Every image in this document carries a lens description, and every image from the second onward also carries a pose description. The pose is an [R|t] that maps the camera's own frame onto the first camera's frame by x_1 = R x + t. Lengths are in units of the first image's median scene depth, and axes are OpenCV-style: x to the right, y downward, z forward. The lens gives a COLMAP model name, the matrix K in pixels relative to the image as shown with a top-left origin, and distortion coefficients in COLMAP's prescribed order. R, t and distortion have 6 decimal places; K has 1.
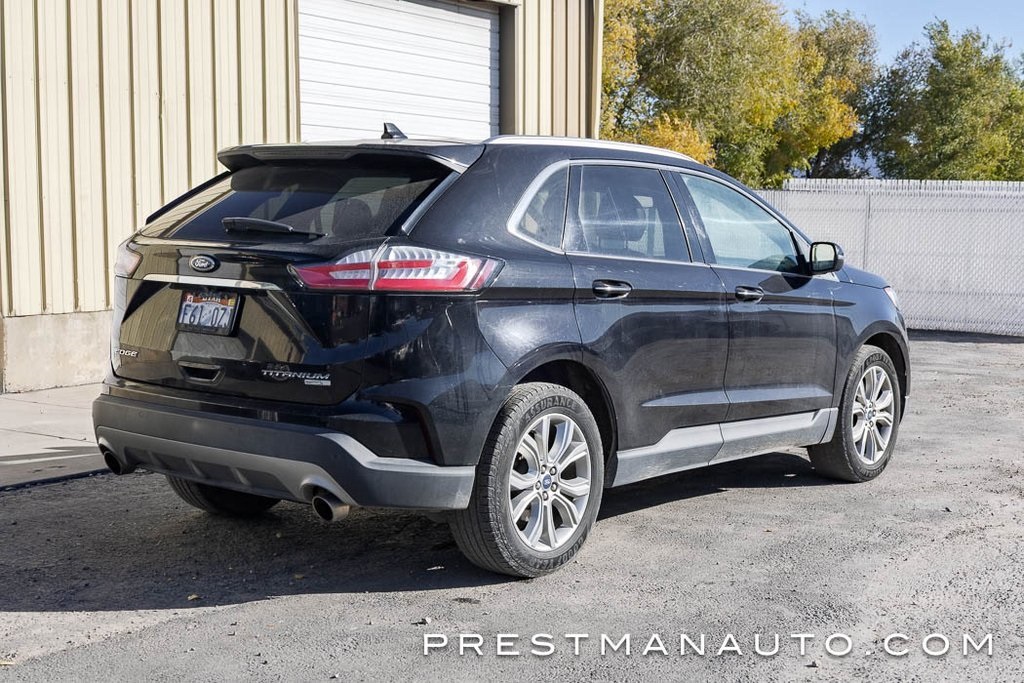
lens RADIAL K [[1536.6, 0, 512.0], [0, 1536.6, 341.5], [0, 0, 1]] dist [-0.022570, 0.097892]
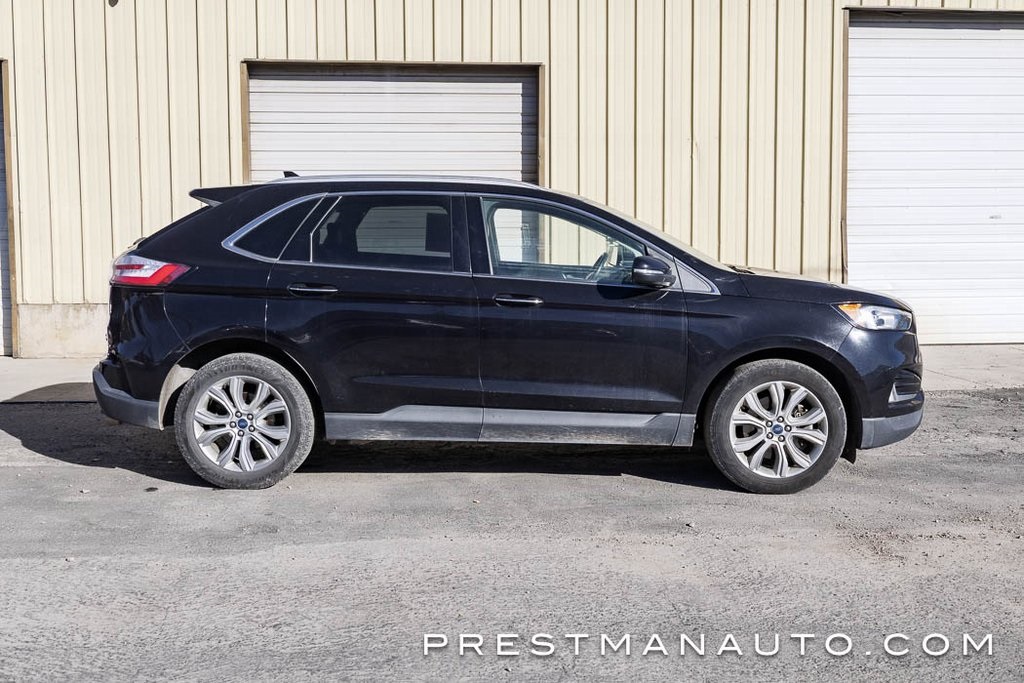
lens RADIAL K [[1162.9, 0, 512.0], [0, 1162.9, 341.5], [0, 0, 1]] dist [0.007263, 0.018951]
pose [[0.632665, 0.074748, -0.770810, 0.920333], [-0.061862, 0.997028, 0.045910, -0.044758], [0.771951, 0.018638, 0.635409, 0.475571]]
